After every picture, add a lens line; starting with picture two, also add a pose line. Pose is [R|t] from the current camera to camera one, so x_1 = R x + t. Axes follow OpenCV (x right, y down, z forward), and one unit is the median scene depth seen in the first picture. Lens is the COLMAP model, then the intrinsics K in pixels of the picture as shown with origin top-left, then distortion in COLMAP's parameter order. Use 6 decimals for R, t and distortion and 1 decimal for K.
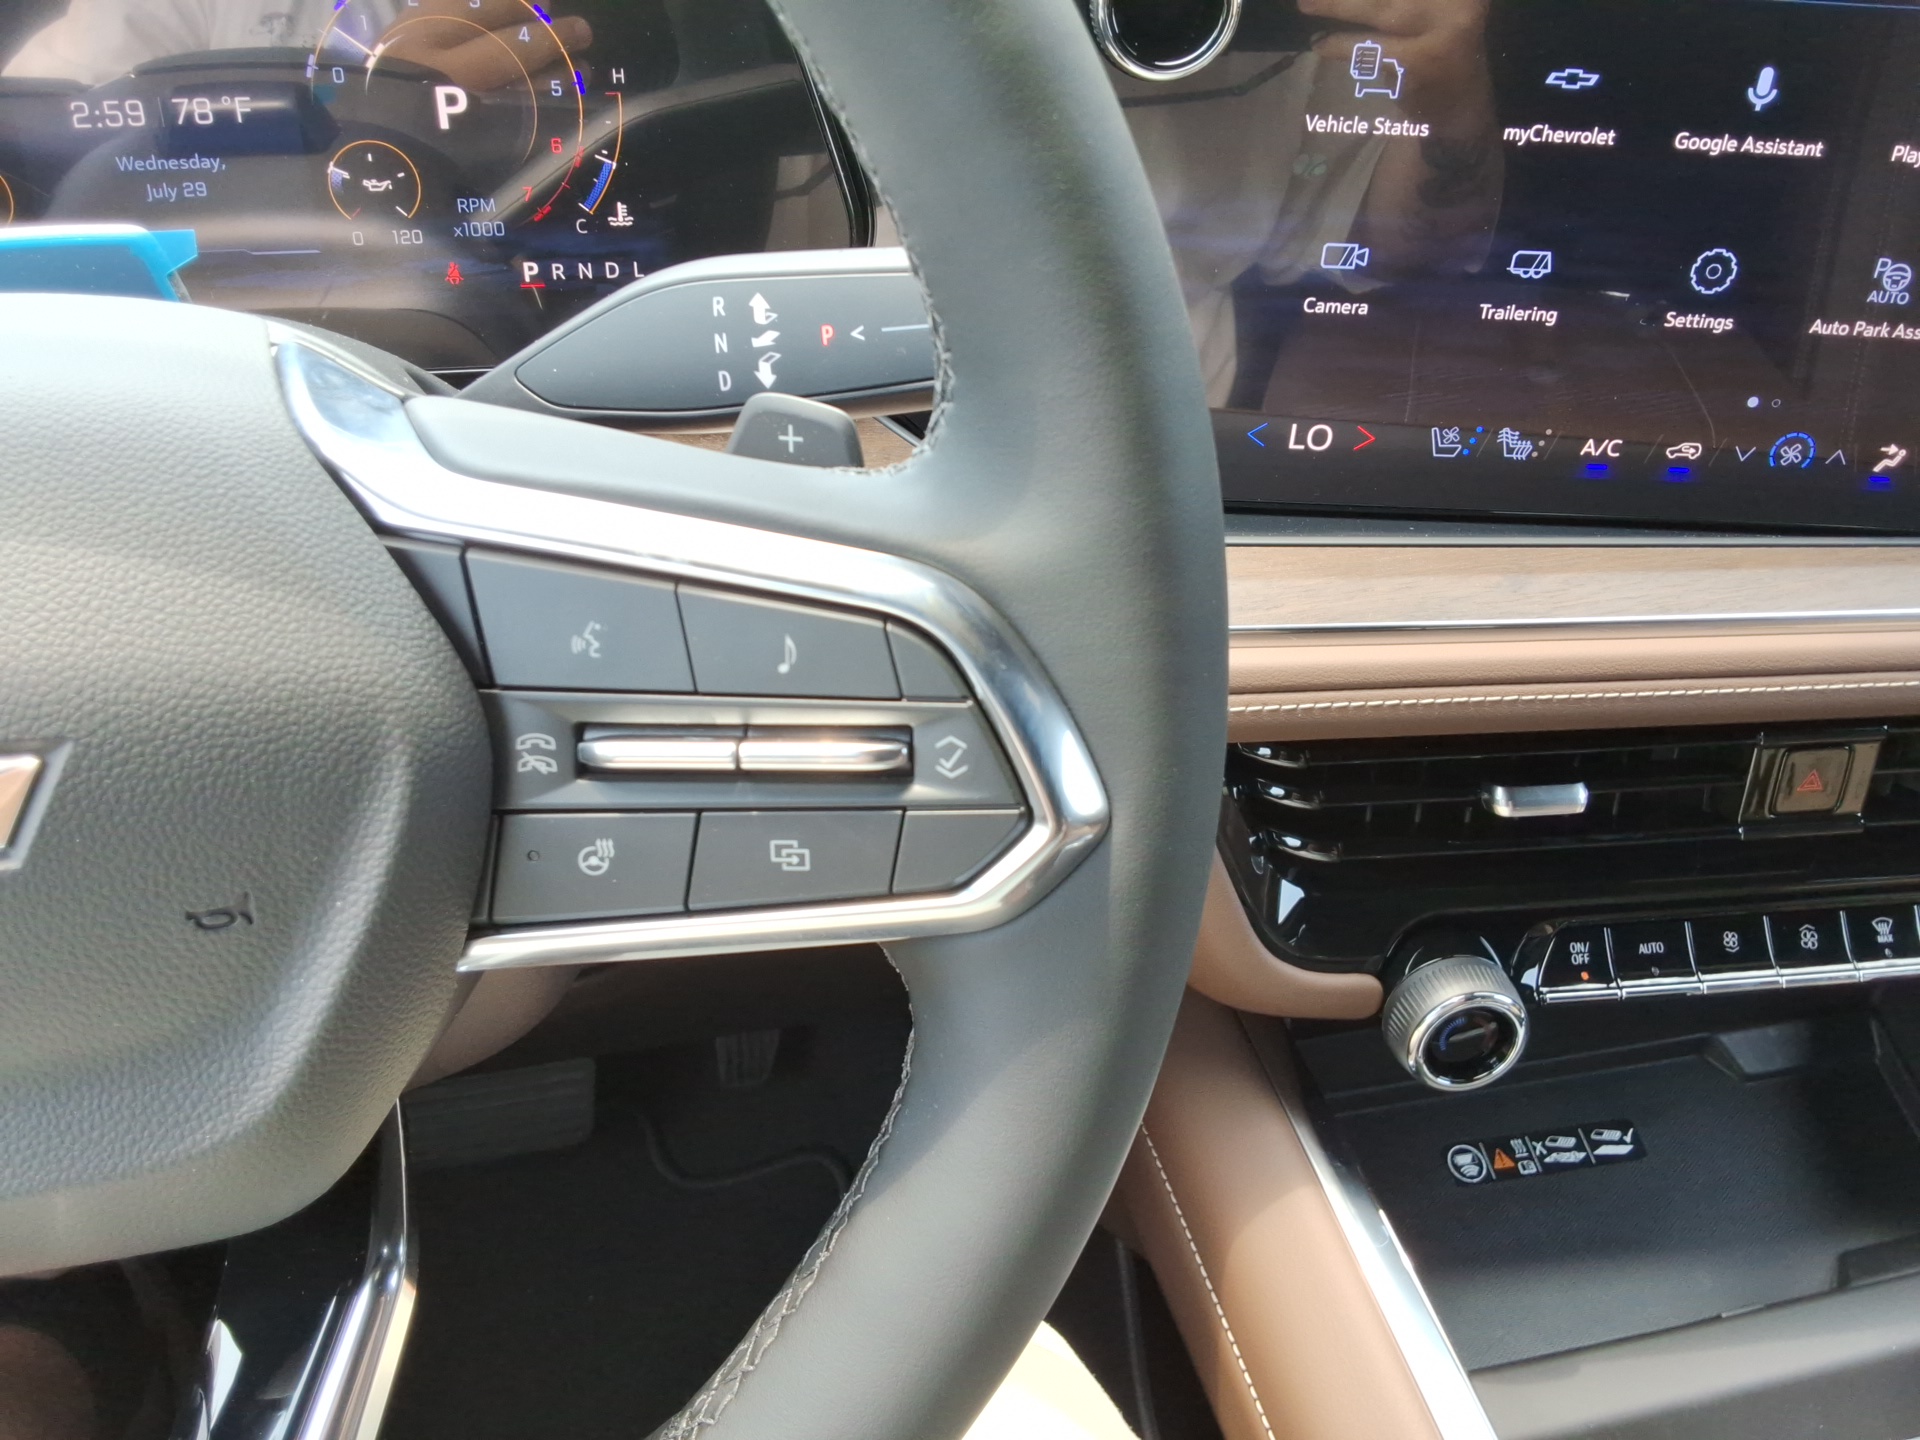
lens RADIAL K [[1564.8, 0, 984.6], [0, 1564.8, 699.0], [0, 0, 1]] dist [0.113480, -0.192422]
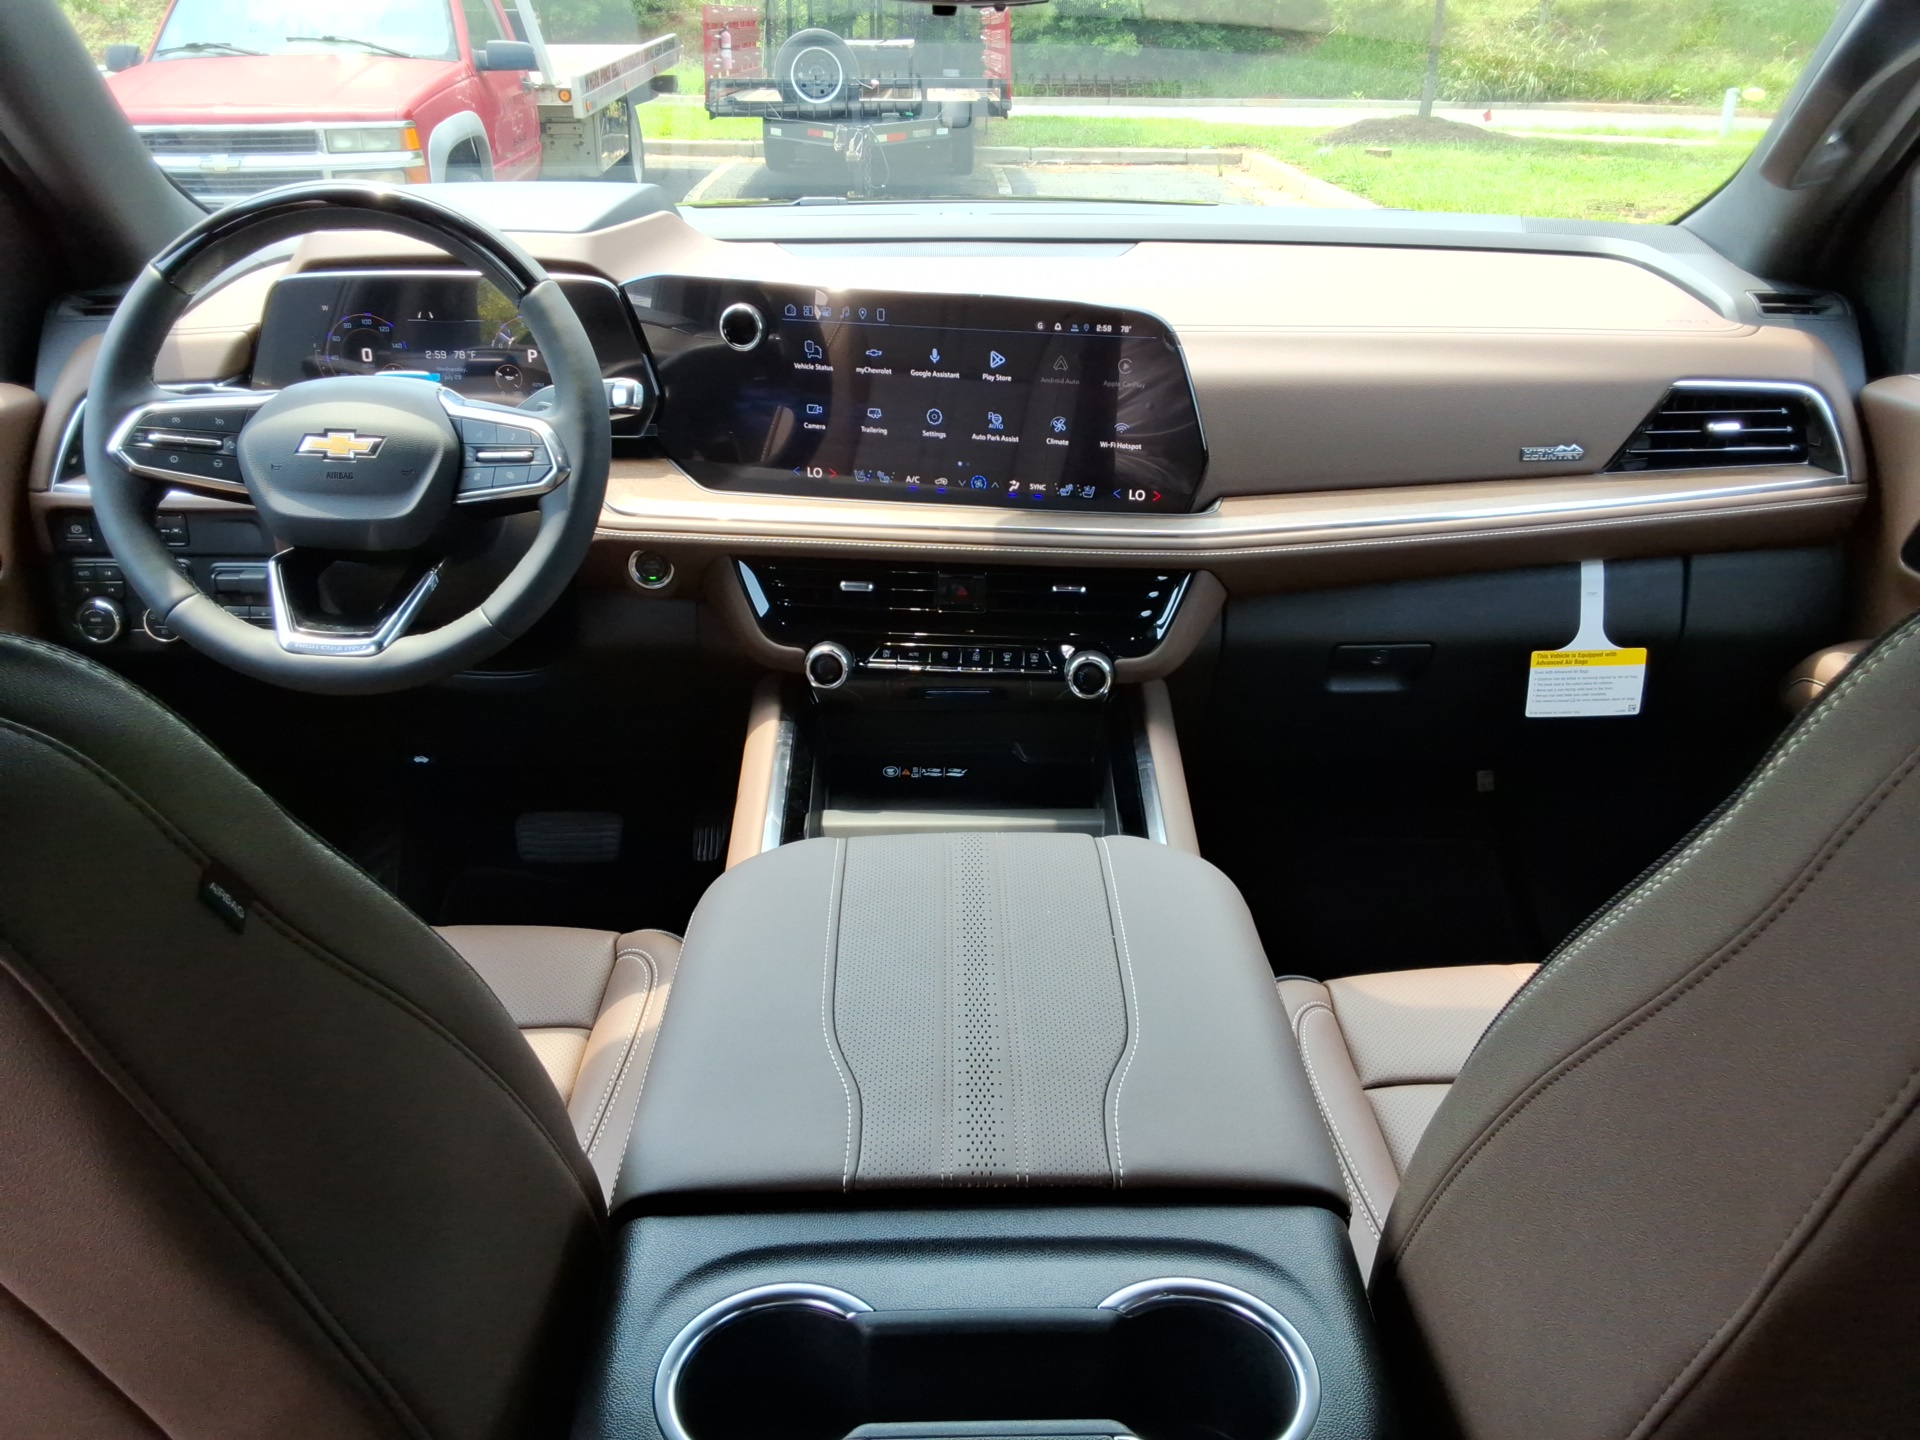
lens RADIAL K [[1562.3, 0, 980.9], [0, 1562.3, 697.9], [0, 0, 1]] dist [0.172082, -0.275319]
pose [[0.973550, 0.048821, -0.223199, 1.215614], [-0.092131, 0.977845, -0.187967, 0.778556], [0.209077, 0.203559, 0.956478, -1.655945]]
